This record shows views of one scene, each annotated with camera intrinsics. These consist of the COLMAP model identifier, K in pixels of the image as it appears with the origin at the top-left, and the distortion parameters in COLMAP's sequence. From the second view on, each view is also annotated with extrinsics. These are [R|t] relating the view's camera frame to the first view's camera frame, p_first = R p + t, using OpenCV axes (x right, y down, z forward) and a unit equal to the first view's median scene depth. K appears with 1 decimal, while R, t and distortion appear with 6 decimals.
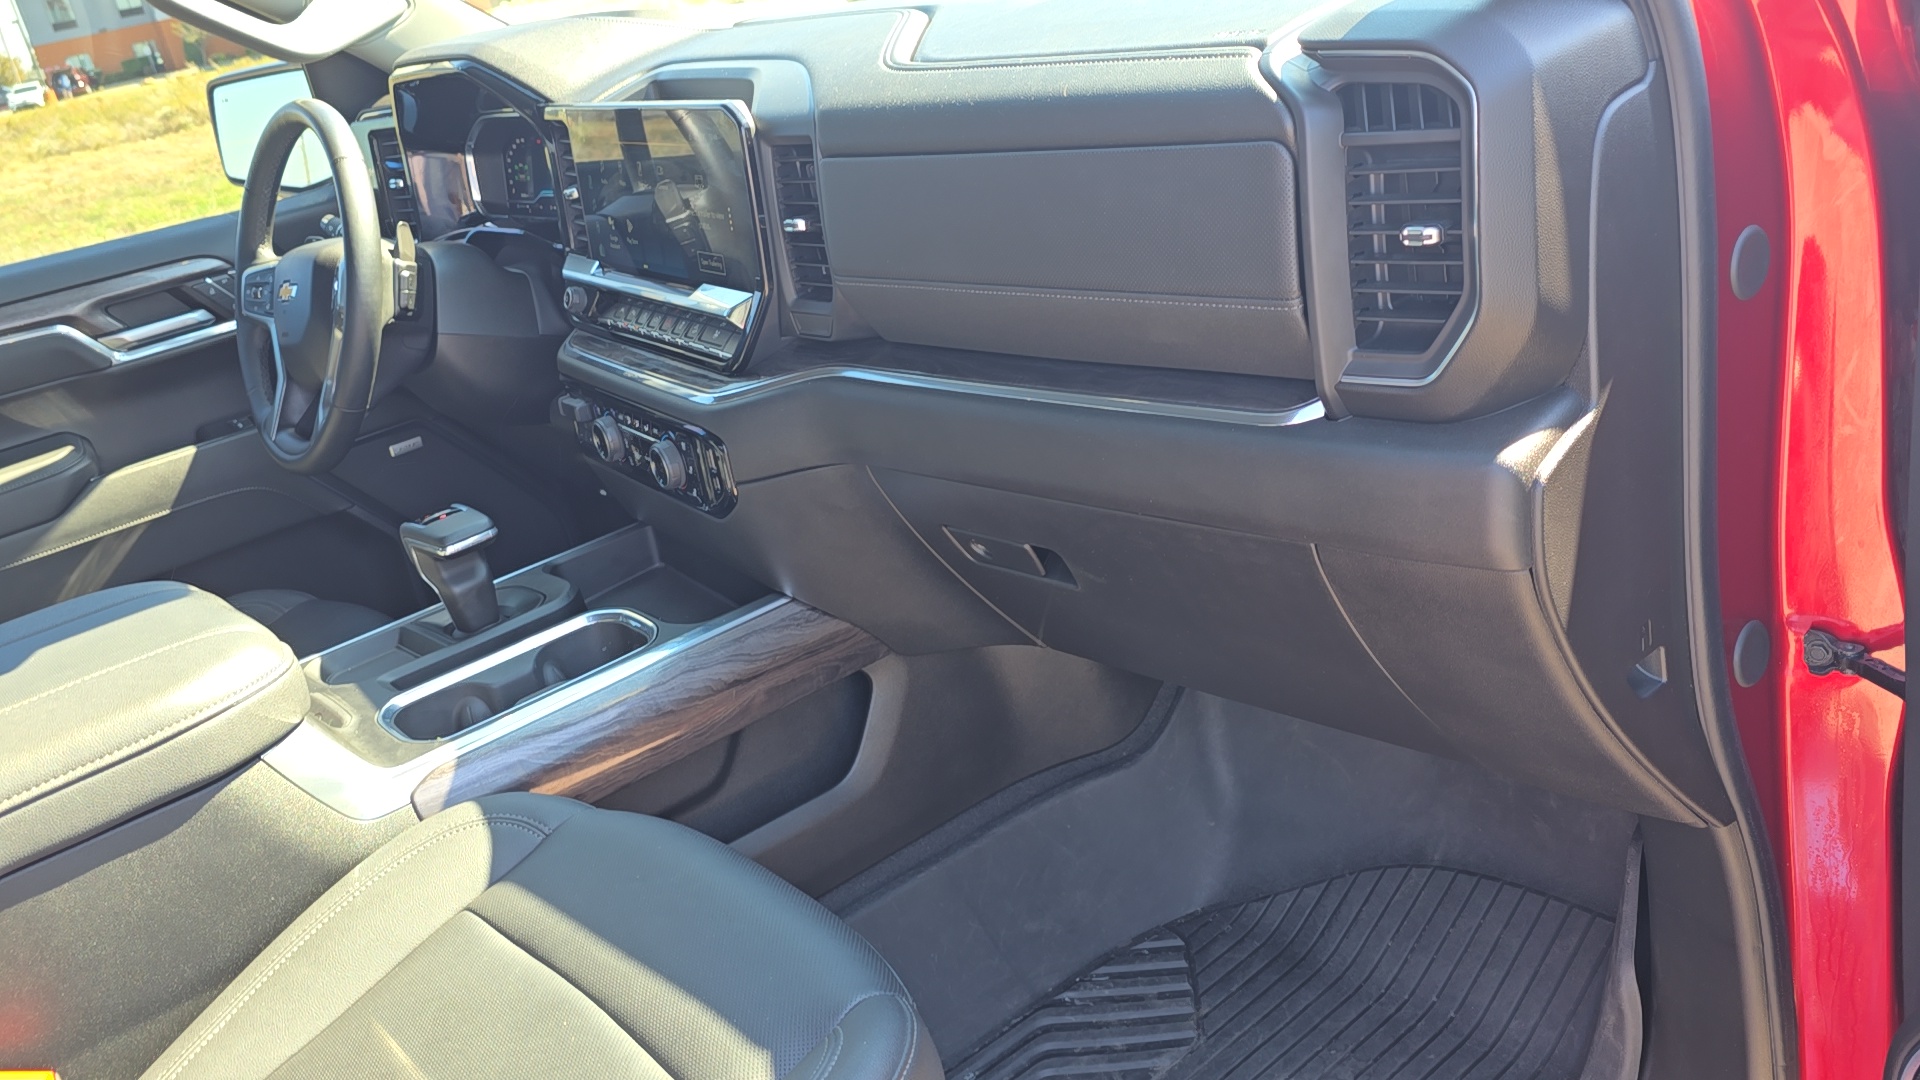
lens RADIAL K [[1616.0, 0, 965.1], [0, 1616.0, 539.1], [0, 0, 1]] dist [0.000730, 0.005970]
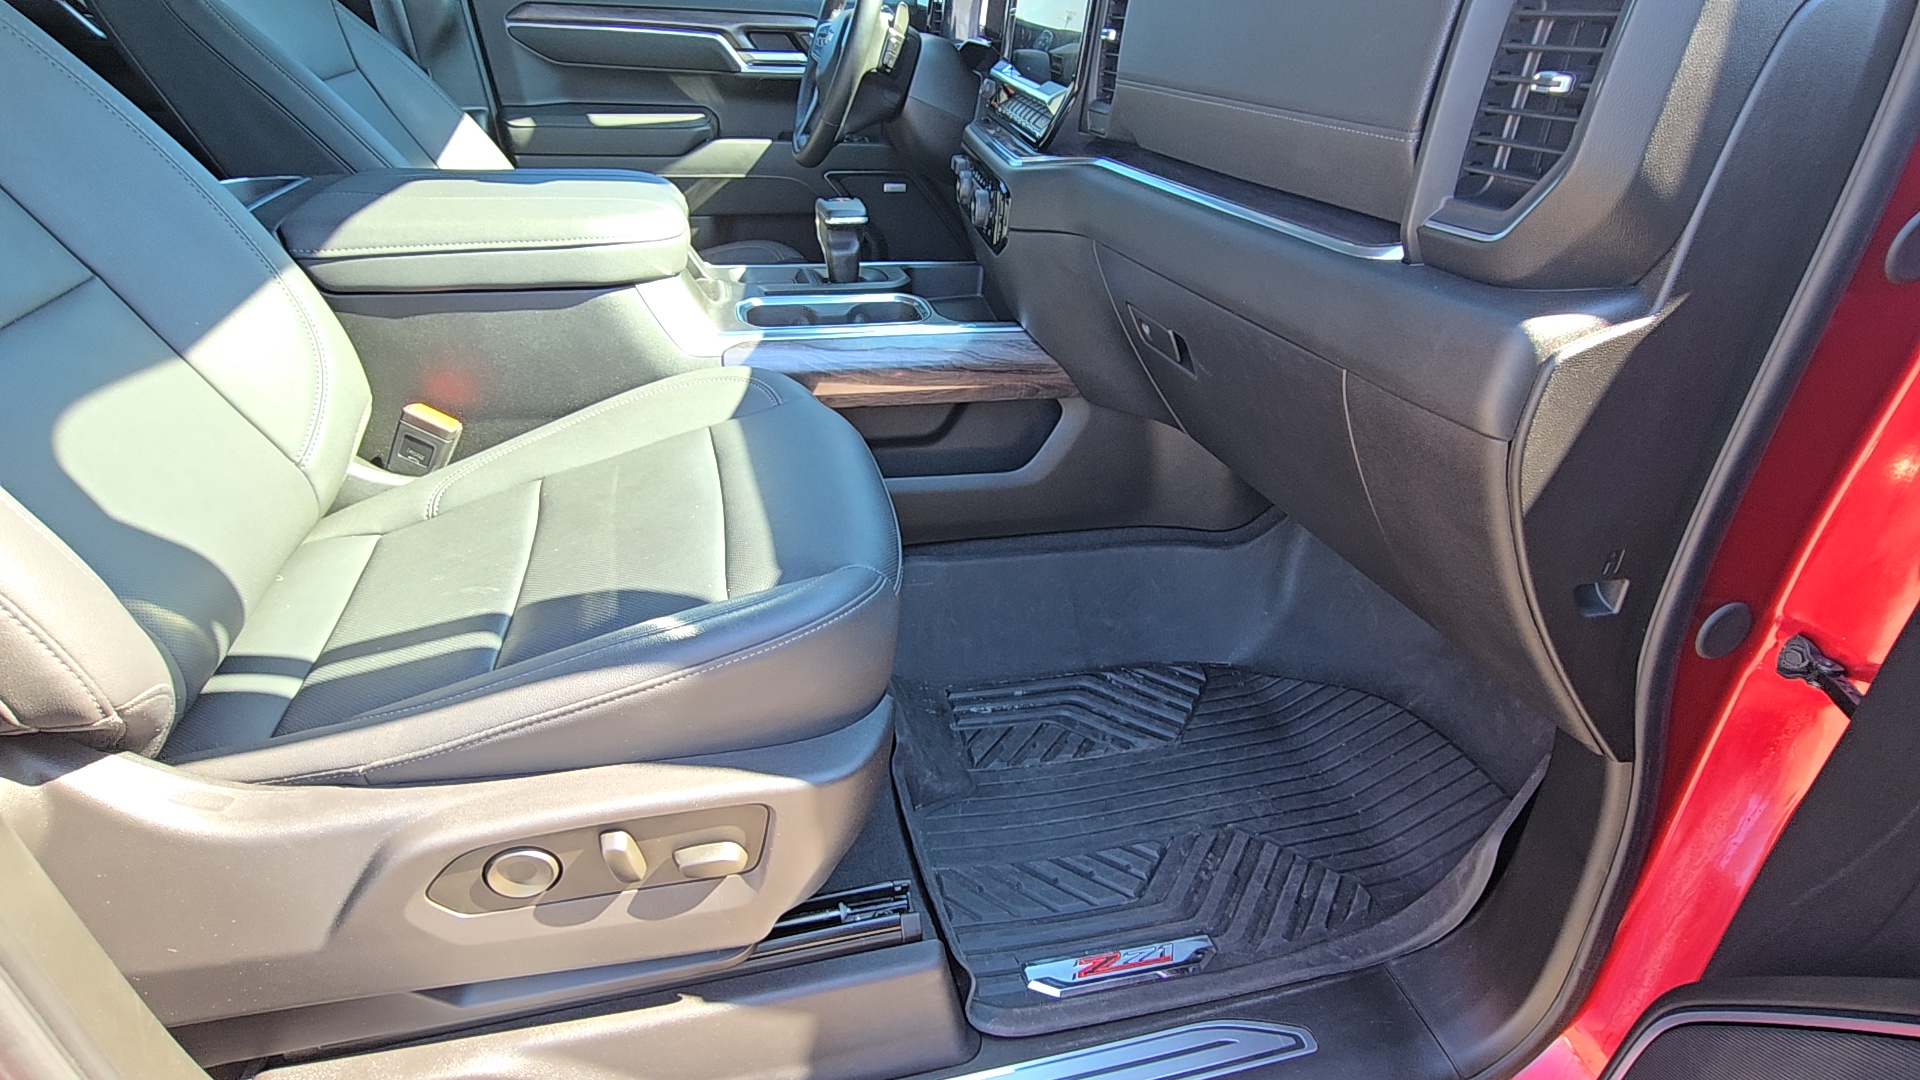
lens RADIAL K [[980.1, 0, 972.9], [0, 980.1, 543.8], [0, 0, 1]] dist [-0.002951, 0.002117]
pose [[0.877702, 0.399903, -0.264040, 0.149684], [-0.351328, 0.911708, 0.212973, 0.040777], [0.325896, -0.094163, 0.940705, 0.181461]]
